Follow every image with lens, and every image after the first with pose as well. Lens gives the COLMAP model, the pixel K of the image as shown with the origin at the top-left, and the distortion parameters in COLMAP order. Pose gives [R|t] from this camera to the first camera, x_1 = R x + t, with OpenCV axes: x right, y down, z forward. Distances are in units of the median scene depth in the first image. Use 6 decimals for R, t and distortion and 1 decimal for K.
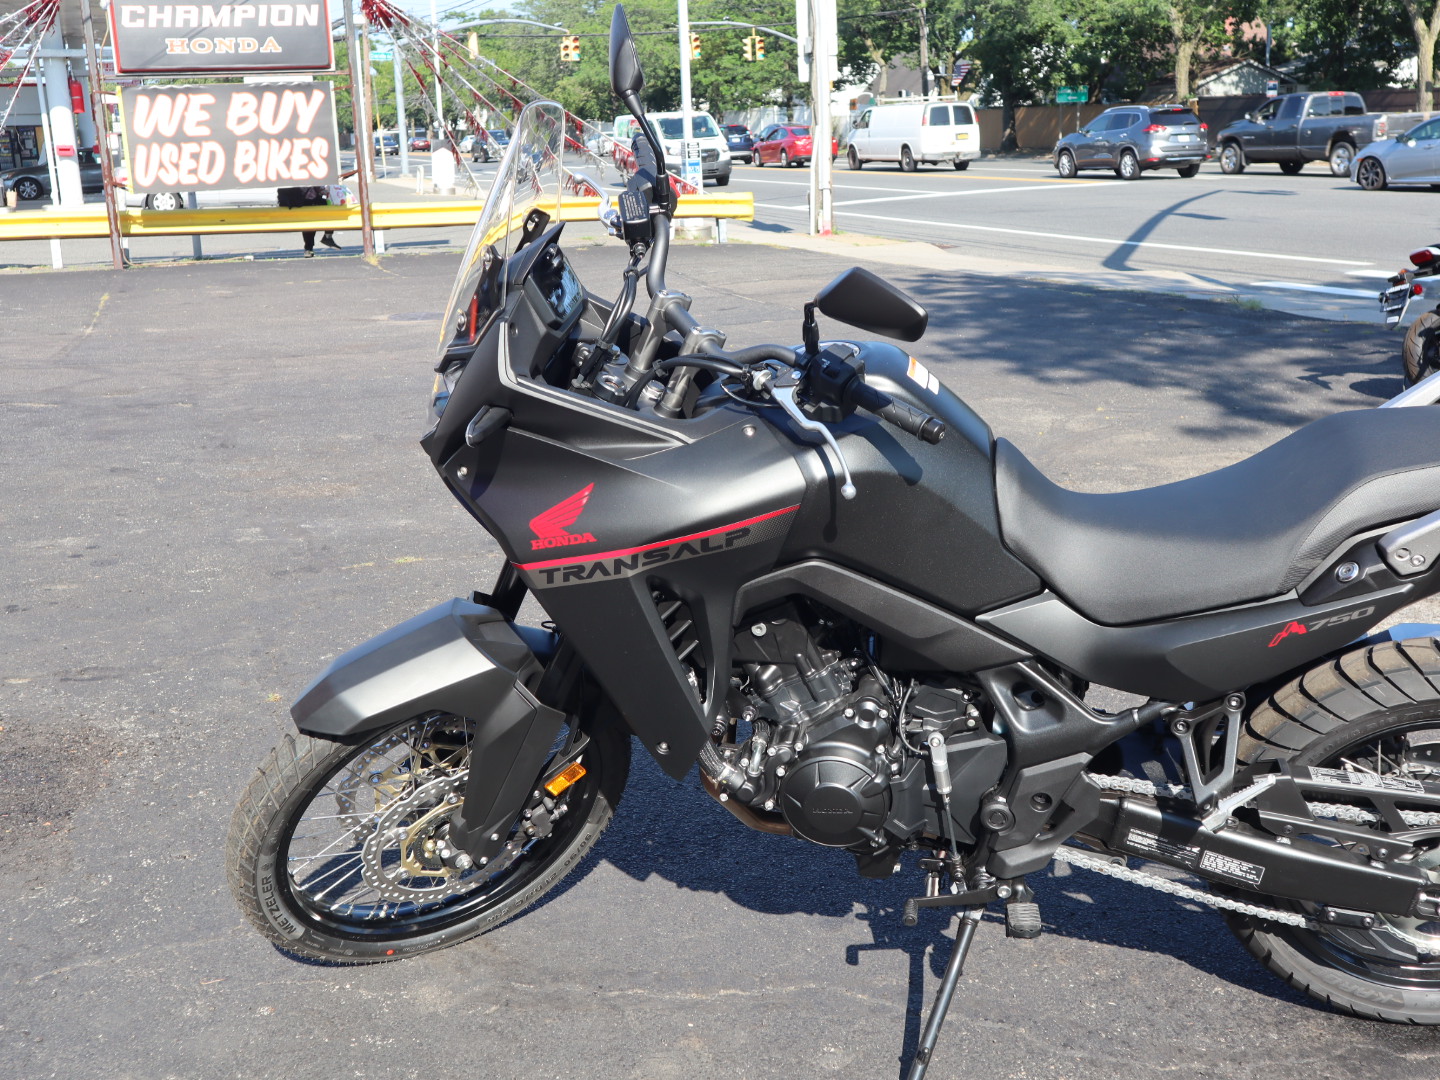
lens RADIAL K [[1633.3, 0, 735.1], [0, 1633.3, 553.8], [0, 0, 1]] dist [0.016686, 0.000000]
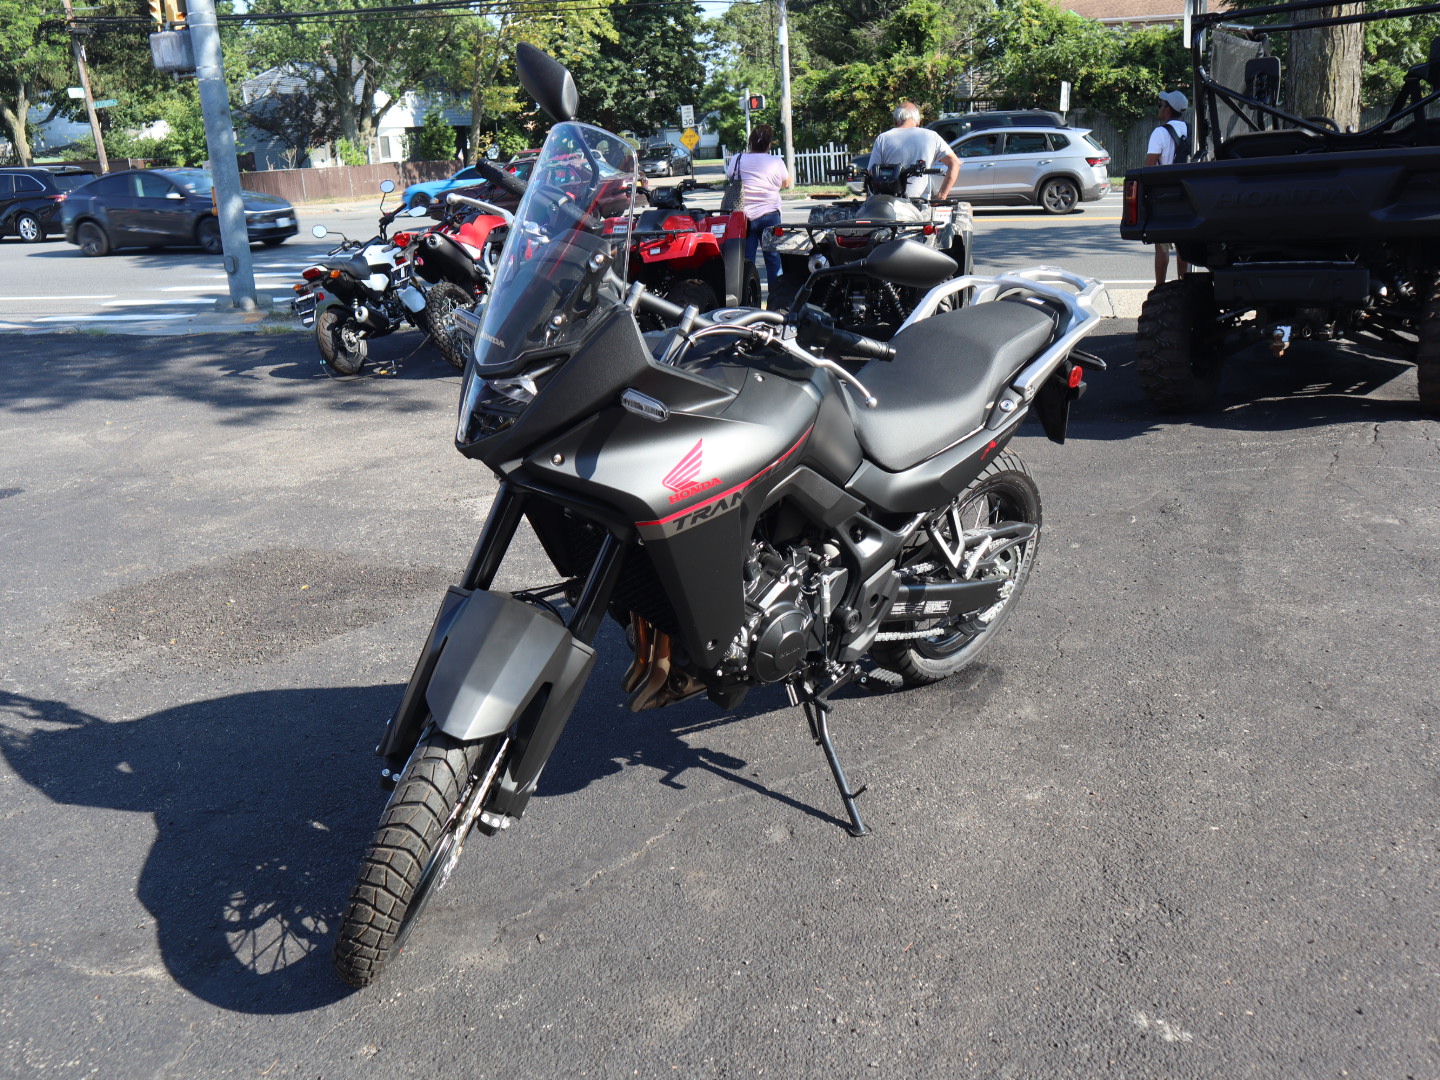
lens RADIAL K [[1197.8, 0, 720.4], [0, 1197.8, 547.1], [0, 0, 1]] dist [-0.030610, -0.002603]
pose [[0.605762, -0.250365, 0.755229, -0.676968], [0.224494, 0.964417, 0.139648, -0.075415], [-0.763318, 0.084951, 0.640413, 0.389319]]
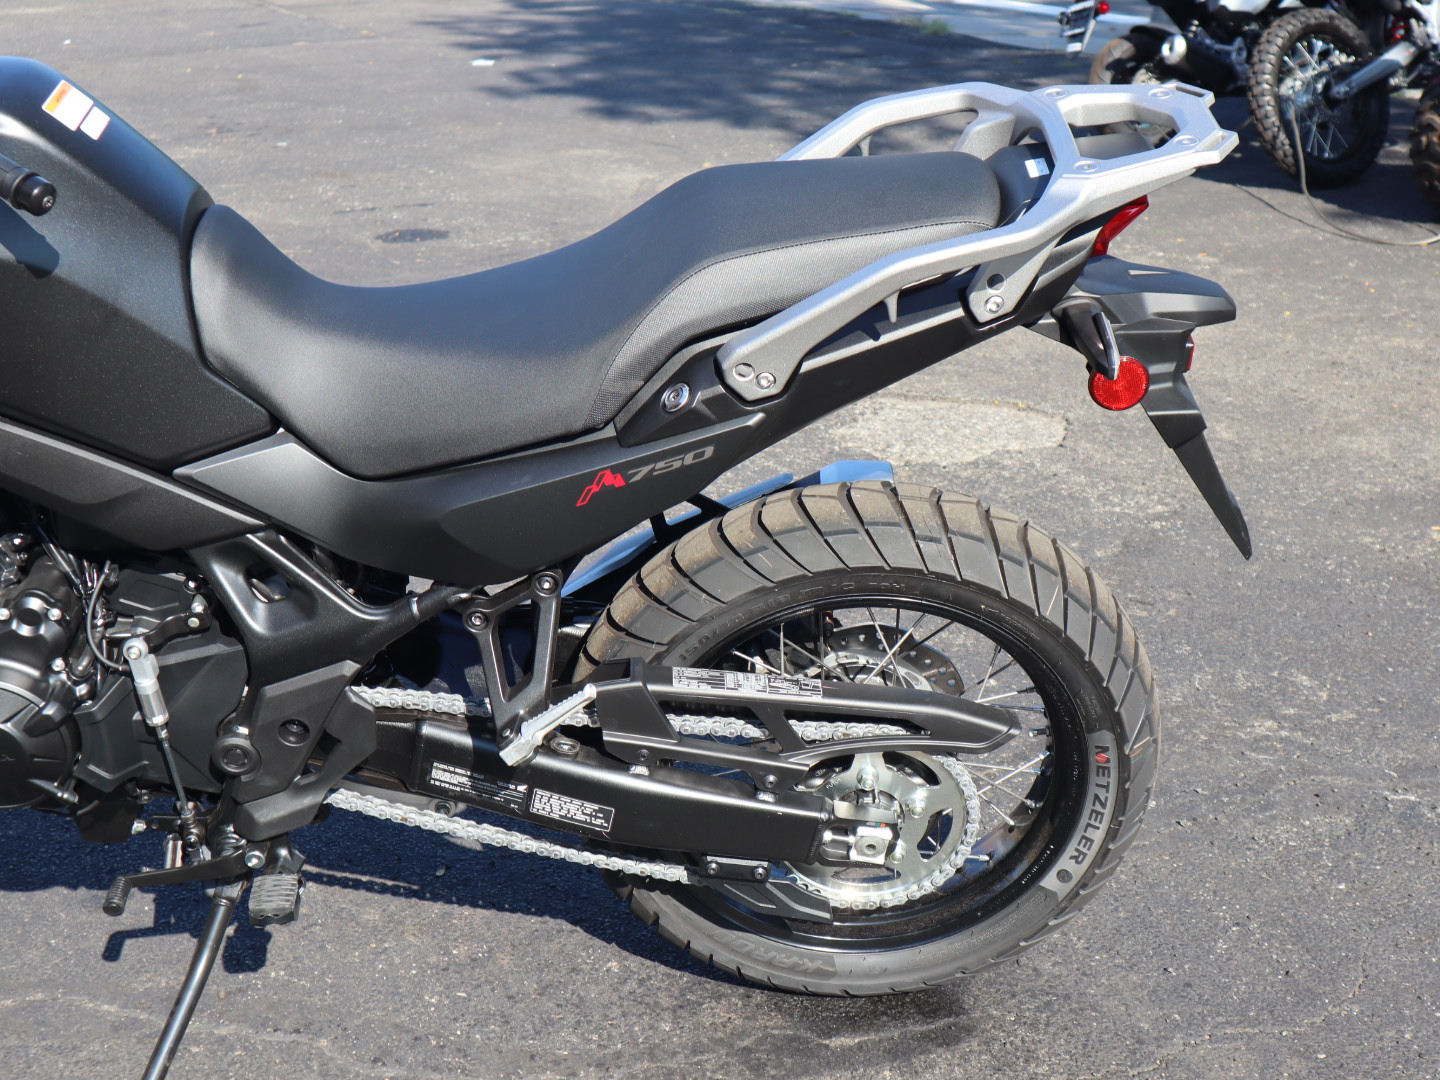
lens RADIAL K [[2119.9, 0, 713.7], [0, 2119.9, 547.9], [0, 0, 1]] dist [0.029697, 0.000000]
pose [[0.985323, -0.028702, 0.168268, 0.204819], [0.013401, 0.995727, 0.091373, -0.006808], [-0.170172, -0.087777, 0.981497, 0.082888]]
